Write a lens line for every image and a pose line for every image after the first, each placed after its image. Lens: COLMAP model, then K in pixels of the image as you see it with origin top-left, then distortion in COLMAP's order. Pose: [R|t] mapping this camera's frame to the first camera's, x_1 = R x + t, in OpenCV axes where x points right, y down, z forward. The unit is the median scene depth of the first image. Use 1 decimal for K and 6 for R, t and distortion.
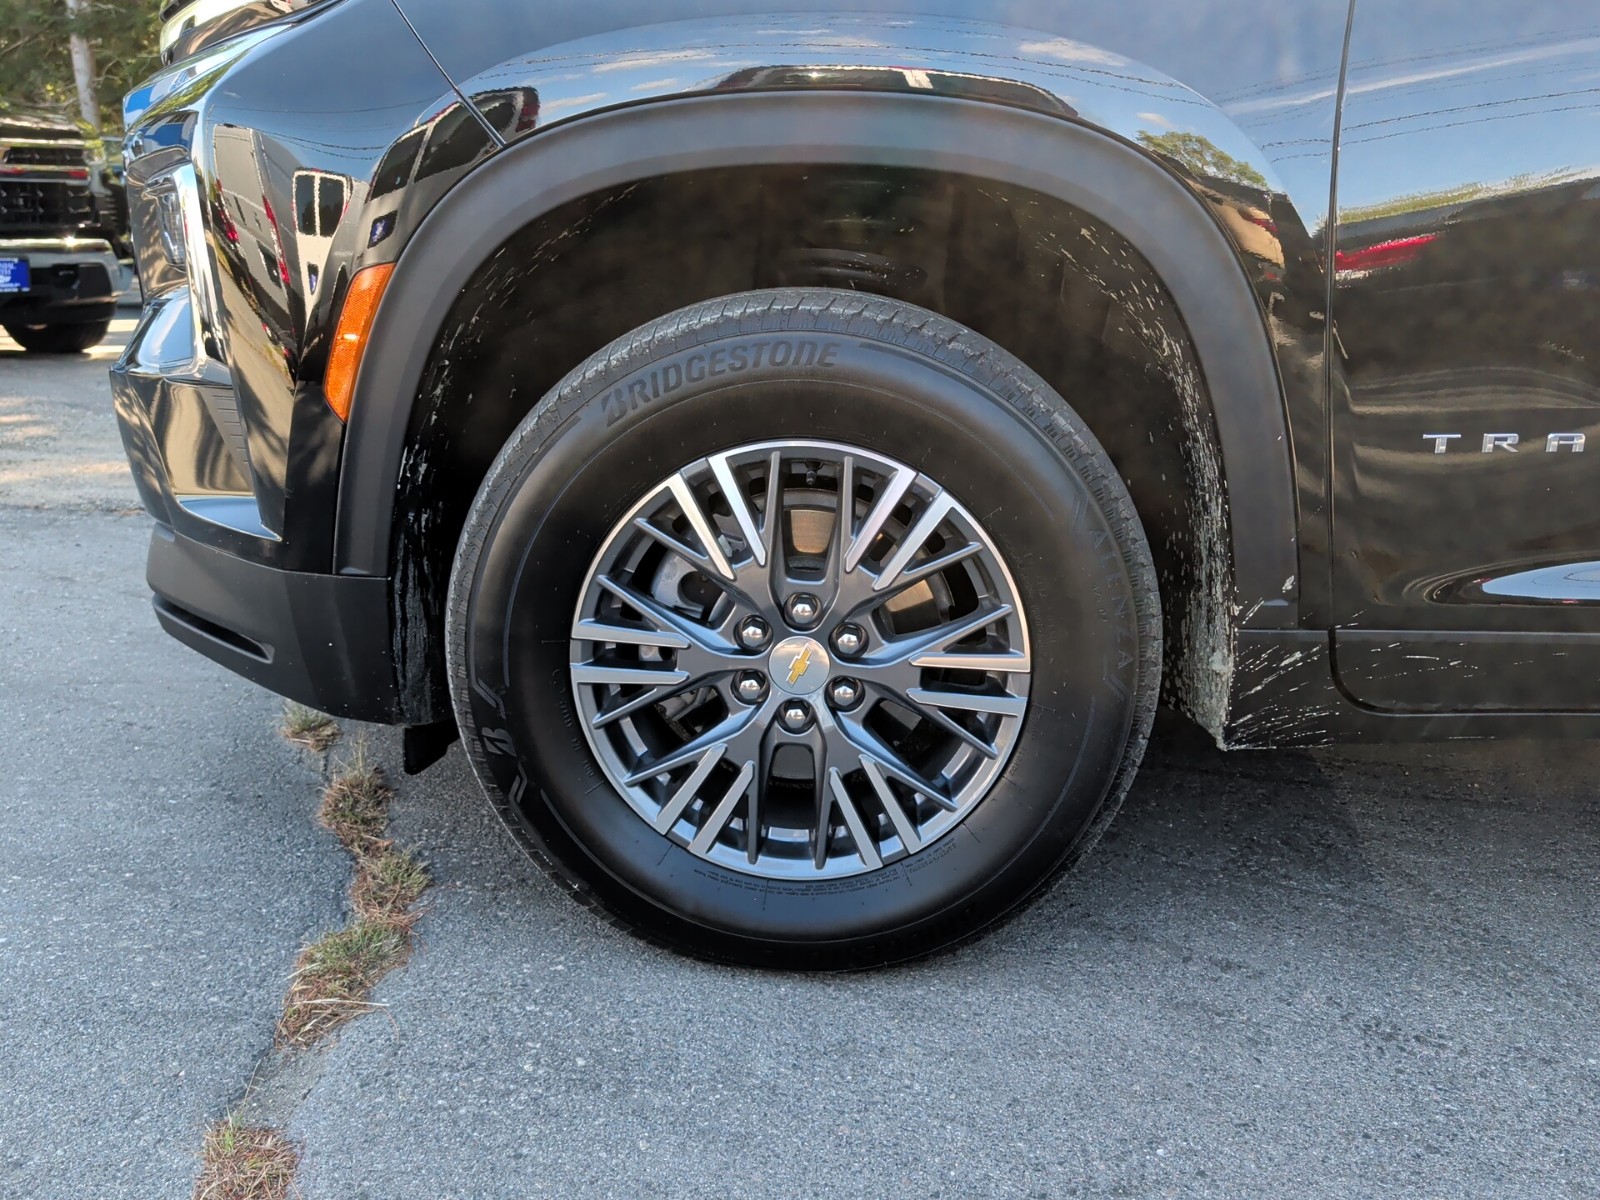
lens RADIAL K [[1336.9, 0, 838.5], [0, 1336.9, 604.9], [0, 0, 1]] dist [0.031901, -0.046308]
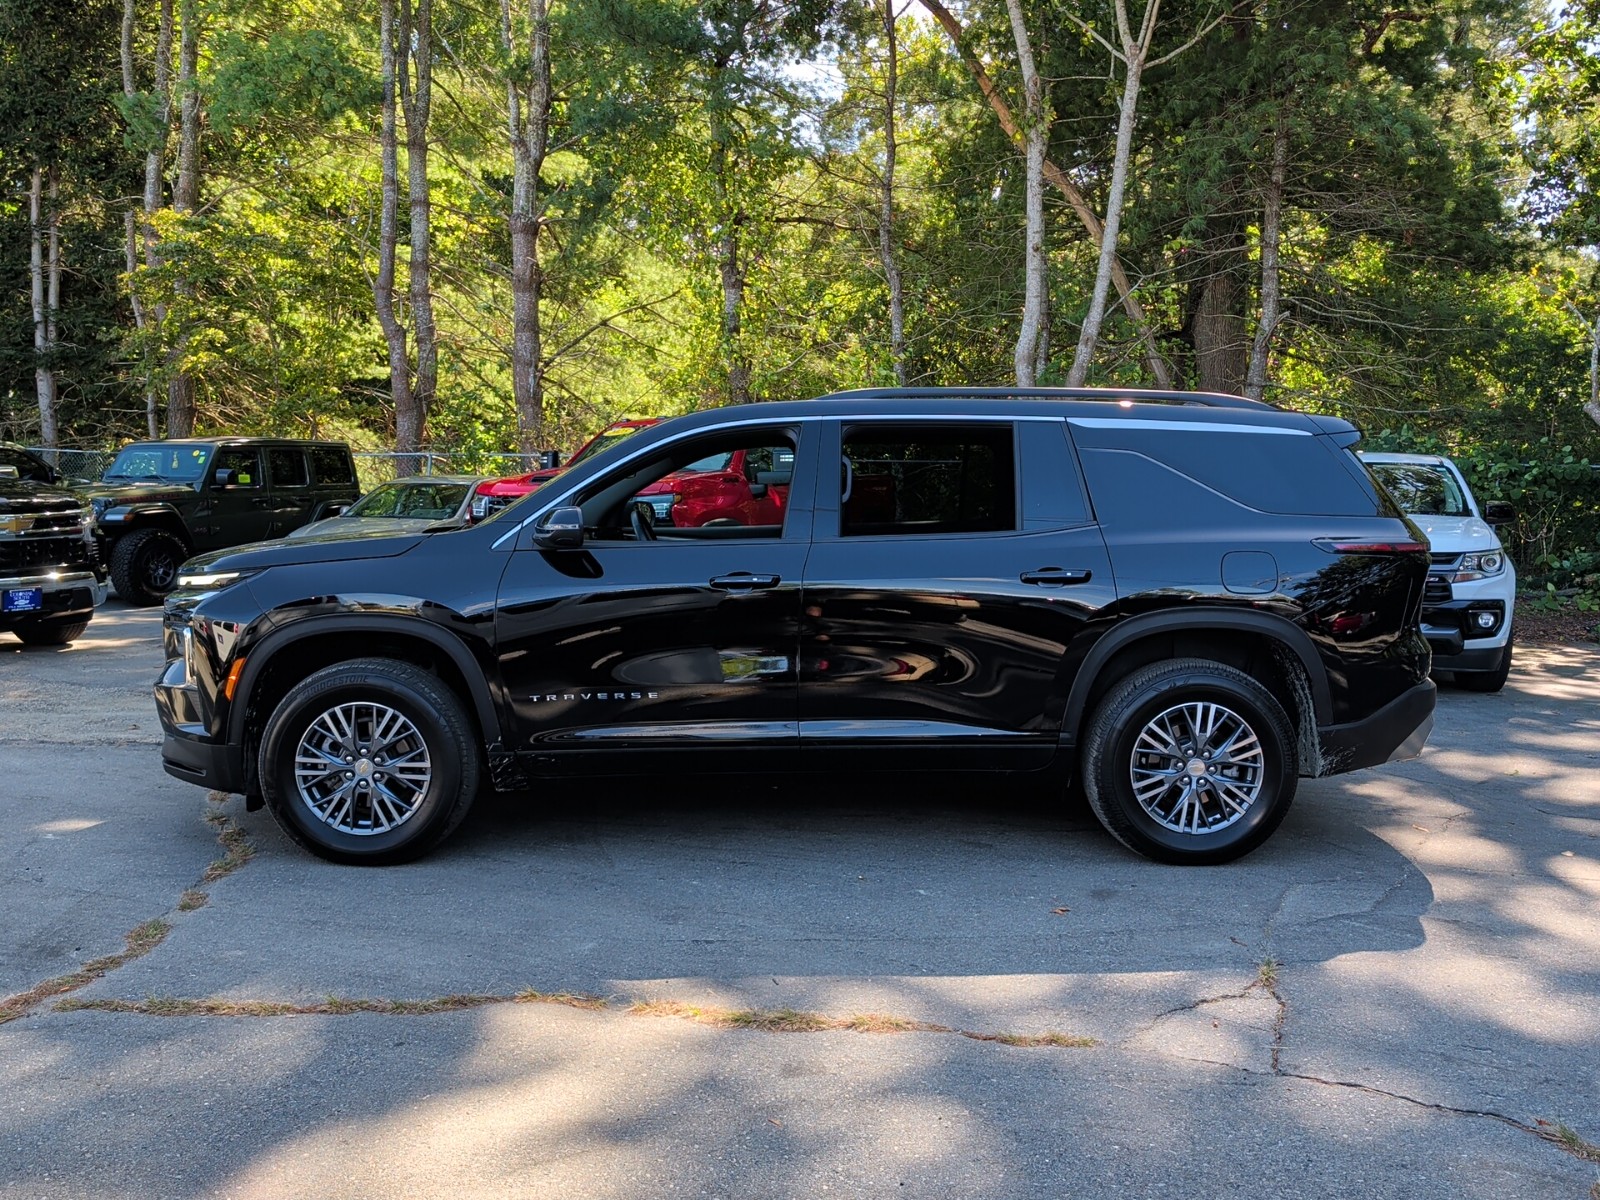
lens RADIAL K [[1336.9, 0, 801.2], [0, 1336.9, 597.3], [0, 0, 1]] dist [0.031901, -0.046308]
pose [[0.999068, -0.027245, 0.033470, 0.968982], [0.032865, 0.982960, -0.180857, 0.269573], [-0.027972, 0.181788, 0.982940, -2.434340]]
